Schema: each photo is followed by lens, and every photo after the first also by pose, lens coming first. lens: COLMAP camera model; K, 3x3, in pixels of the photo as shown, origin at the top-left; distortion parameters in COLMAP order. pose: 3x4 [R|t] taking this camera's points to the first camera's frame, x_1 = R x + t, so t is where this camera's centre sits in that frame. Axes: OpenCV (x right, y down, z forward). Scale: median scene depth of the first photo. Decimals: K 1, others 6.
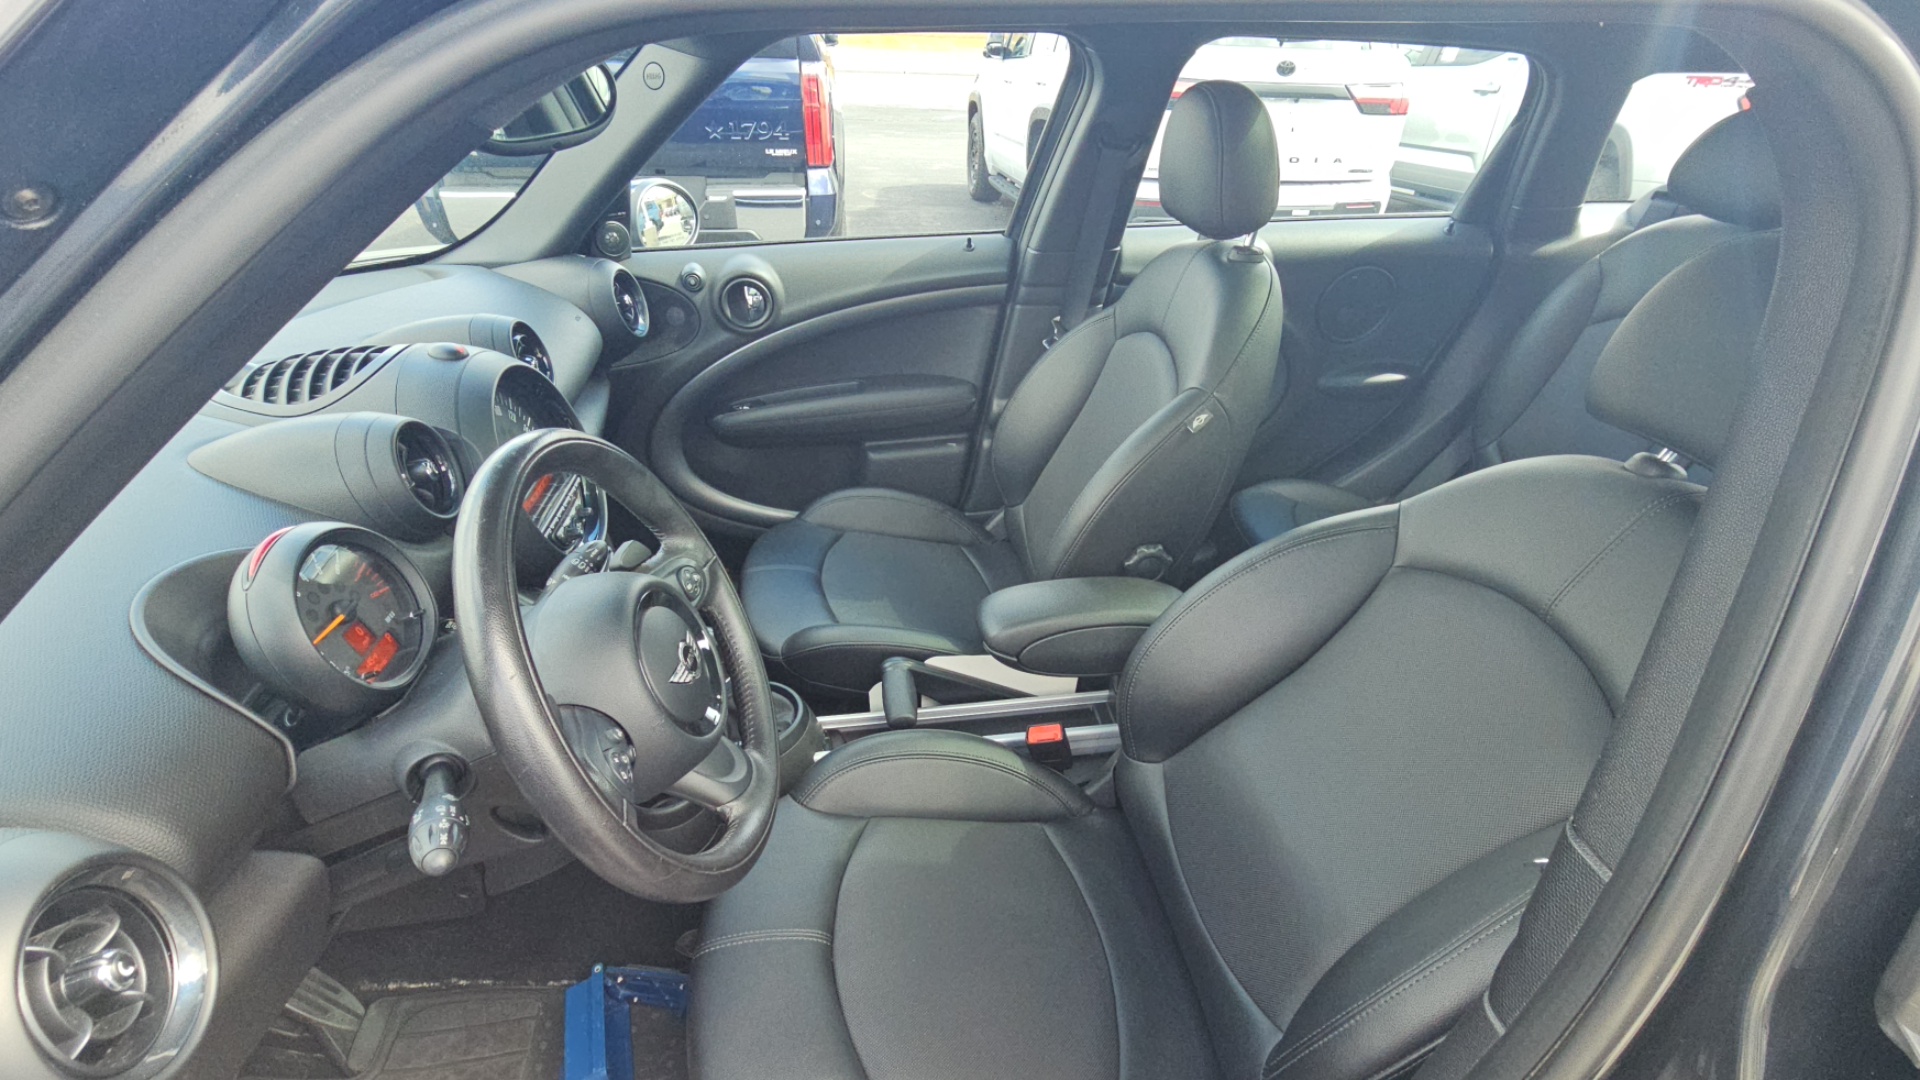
lens RADIAL K [[858.2, 0, 978.1], [0, 858.2, 541.7], [0, 0, 1]] dist [0.009218, -0.007236]
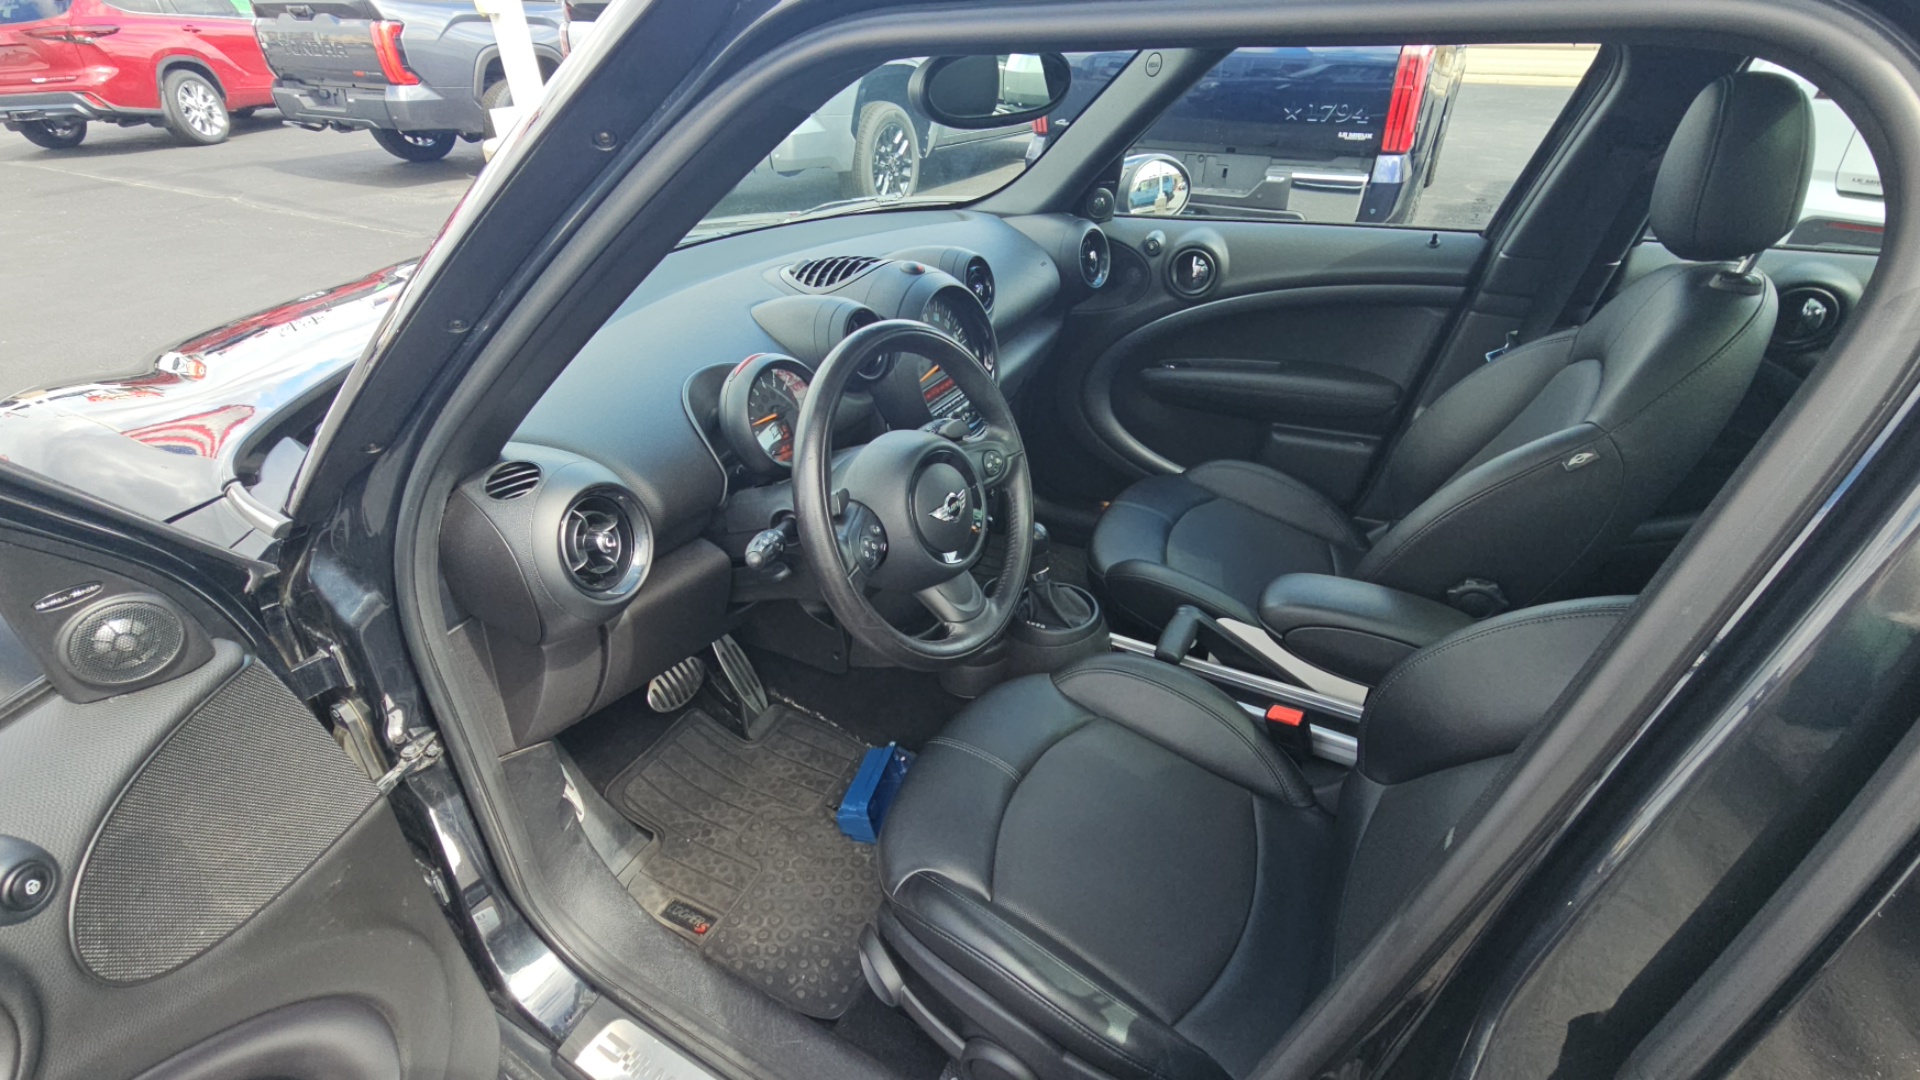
lens RADIAL K [[858.2, 0, 976.7], [0, 858.2, 538.6], [0, 0, 1]] dist [0.009218, -0.007236]
pose [[0.801485, 0.289250, -0.523409, 0.197426], [-0.280689, 0.954800, 0.097835, 0.019863], [0.528049, 0.068502, 0.846446, -0.057021]]
